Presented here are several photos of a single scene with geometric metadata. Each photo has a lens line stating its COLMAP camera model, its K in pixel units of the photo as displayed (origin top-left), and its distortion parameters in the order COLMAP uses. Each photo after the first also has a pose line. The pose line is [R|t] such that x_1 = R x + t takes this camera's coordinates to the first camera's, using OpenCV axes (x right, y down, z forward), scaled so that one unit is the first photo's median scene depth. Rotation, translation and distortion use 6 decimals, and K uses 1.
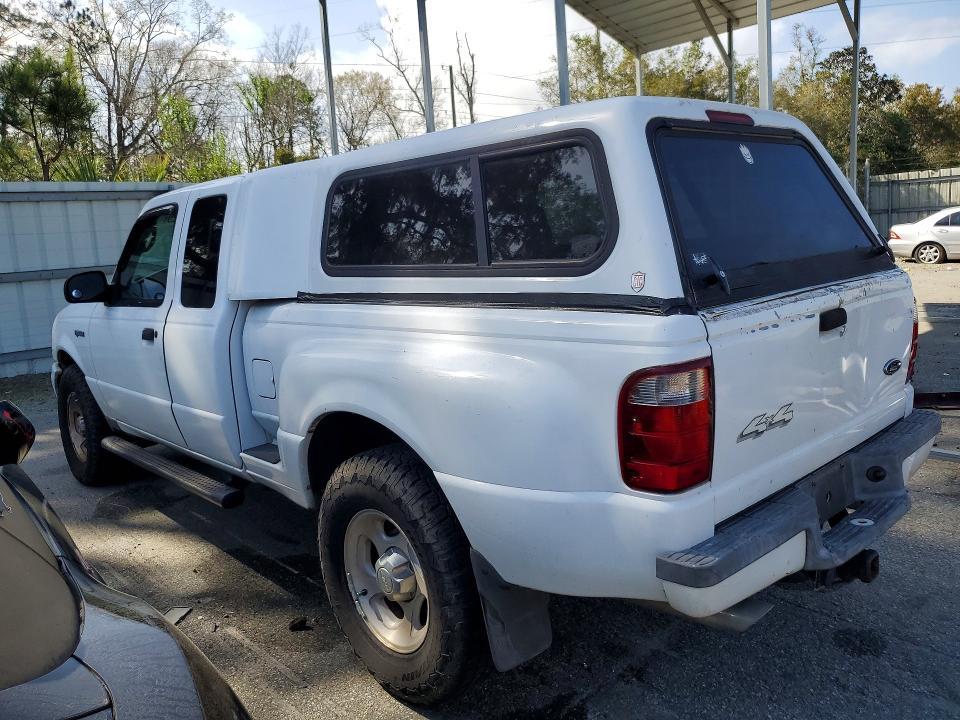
lens RADIAL K [[755.6, 0, 480.0], [0, 755.6, 360.0], [0, 0, 1]] dist [0.024410, -0.001054]
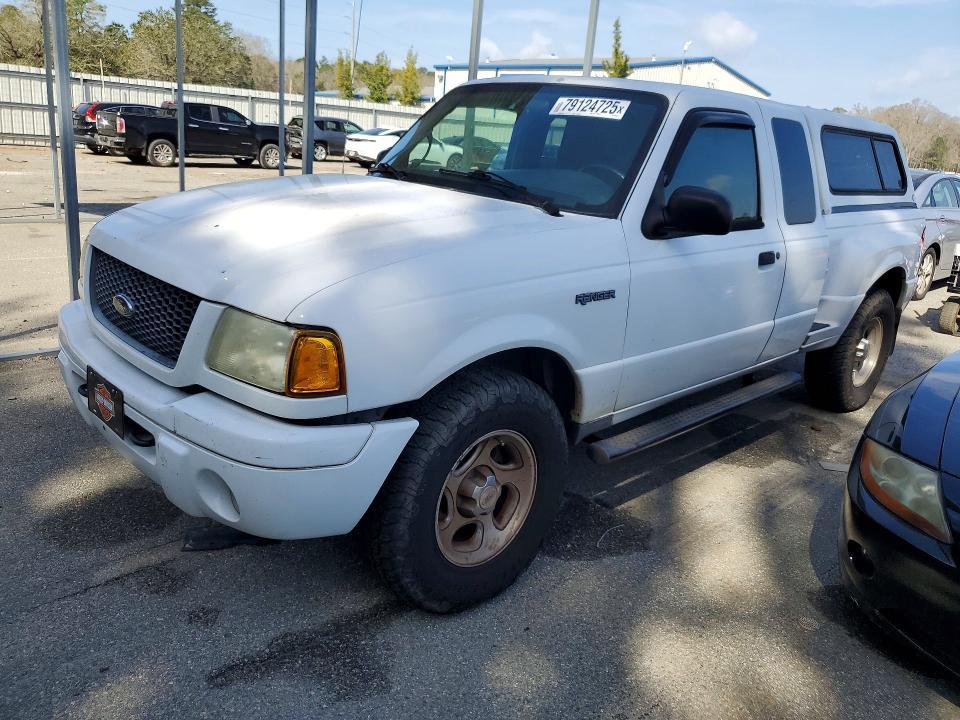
lens RADIAL K [[755.6, 0, 480.0], [0, 755.6, 360.0], [0, 0, 1]] dist [0.024410, -0.001054]
pose [[-0.036939, -0.218867, 0.975055, -2.673119], [0.104892, 0.969482, 0.221590, -0.304951], [-0.993797, 0.110461, -0.012854, 2.674992]]
